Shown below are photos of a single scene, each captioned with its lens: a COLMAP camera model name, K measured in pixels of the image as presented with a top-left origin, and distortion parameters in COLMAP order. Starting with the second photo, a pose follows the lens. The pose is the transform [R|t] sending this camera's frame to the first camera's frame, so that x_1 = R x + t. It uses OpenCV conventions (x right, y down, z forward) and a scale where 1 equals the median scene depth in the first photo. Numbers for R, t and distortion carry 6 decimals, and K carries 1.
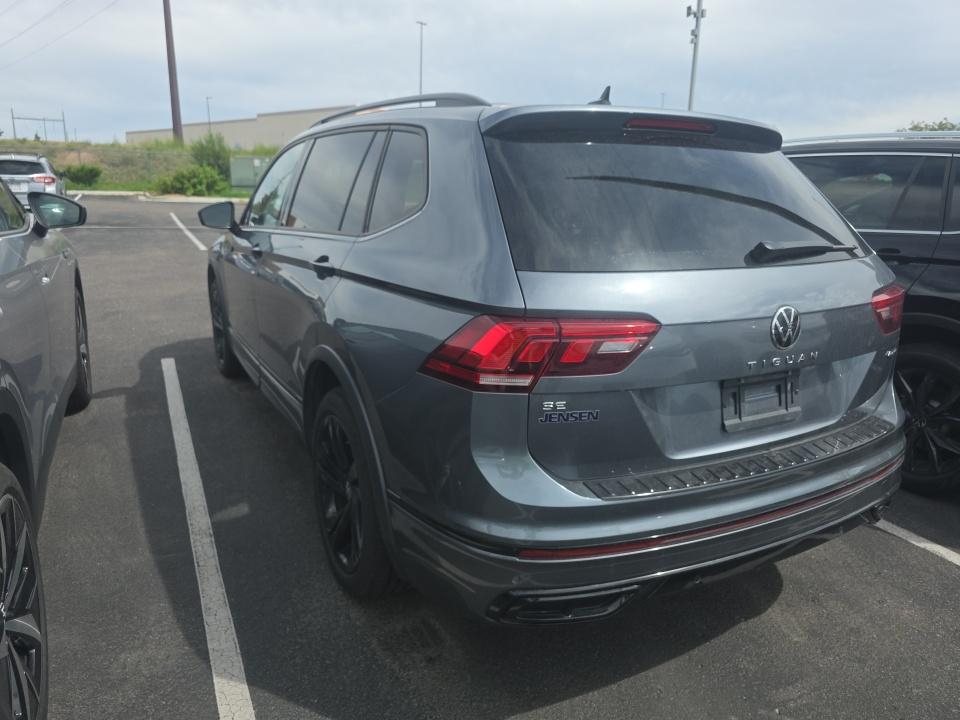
lens RADIAL K [[641.2, 0, 477.6], [0, 641.2, 343.8], [0, 0, 1]] dist [0.054737, -0.060902]
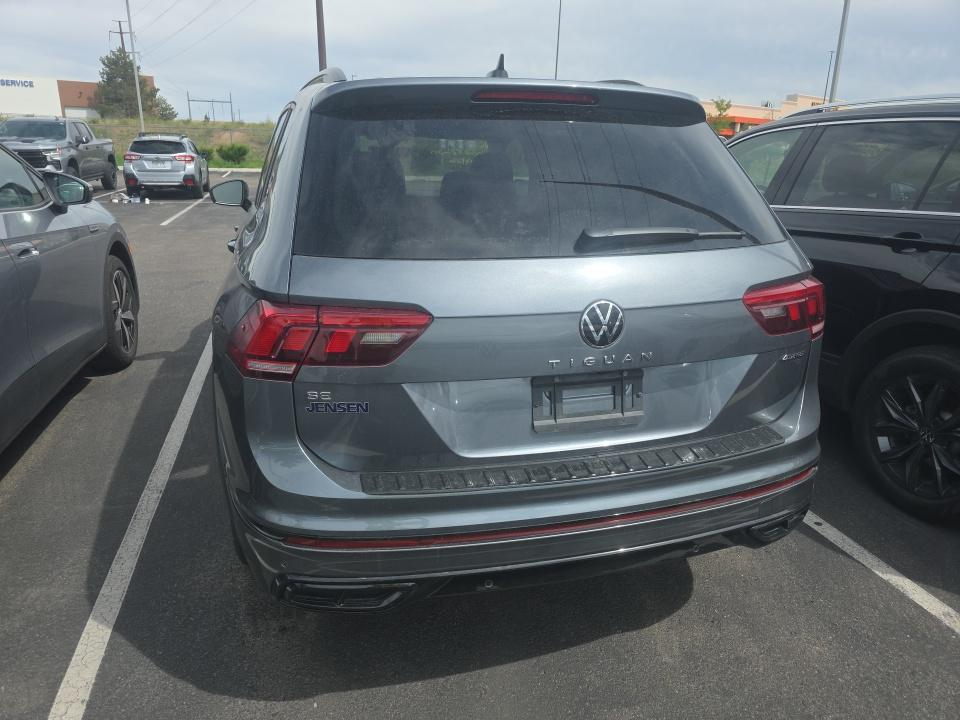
lens RADIAL K [[639.9, 0, 473.8], [0, 639.9, 357.8], [0, 0, 1]] dist [0.052684, -0.057336]
pose [[0.979198, 0.049704, -0.196725, 0.430607], [-0.038150, 0.997341, 0.062097, -0.024445], [0.199288, -0.053300, 0.978490, 0.072710]]
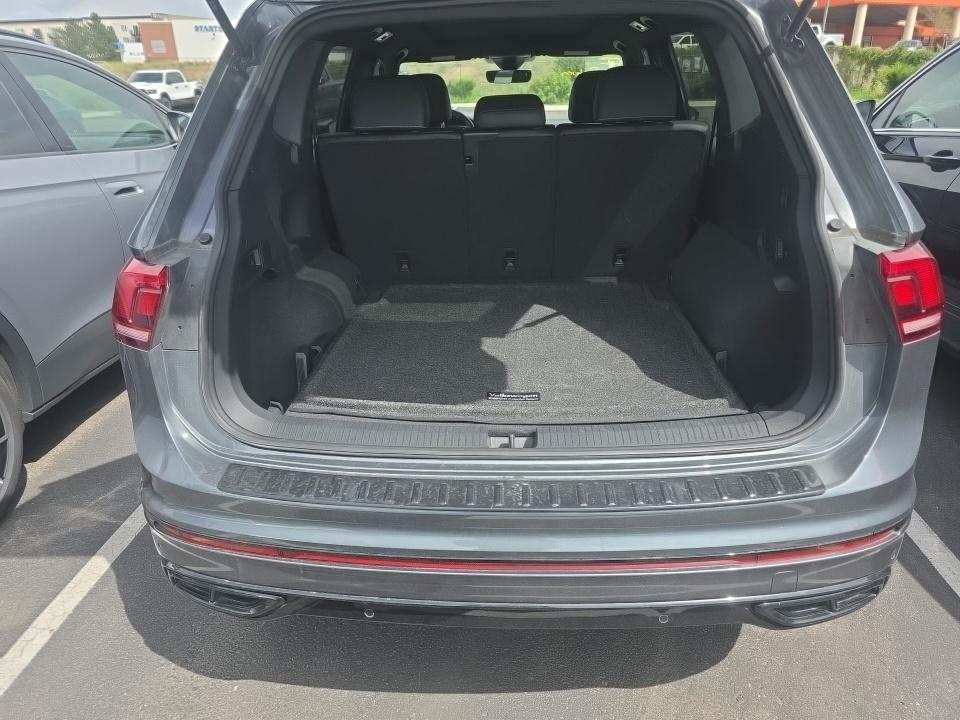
lens RADIAL K [[641.2, 0, 477.6], [0, 641.2, 343.8], [0, 0, 1]] dist [0.054737, -0.060902]
pose [[0.859442, 0.141692, -0.491205, 0.697656], [-0.072482, 0.984891, 0.157280, -0.080397], [0.506068, -0.099570, 0.856727, 0.379319]]
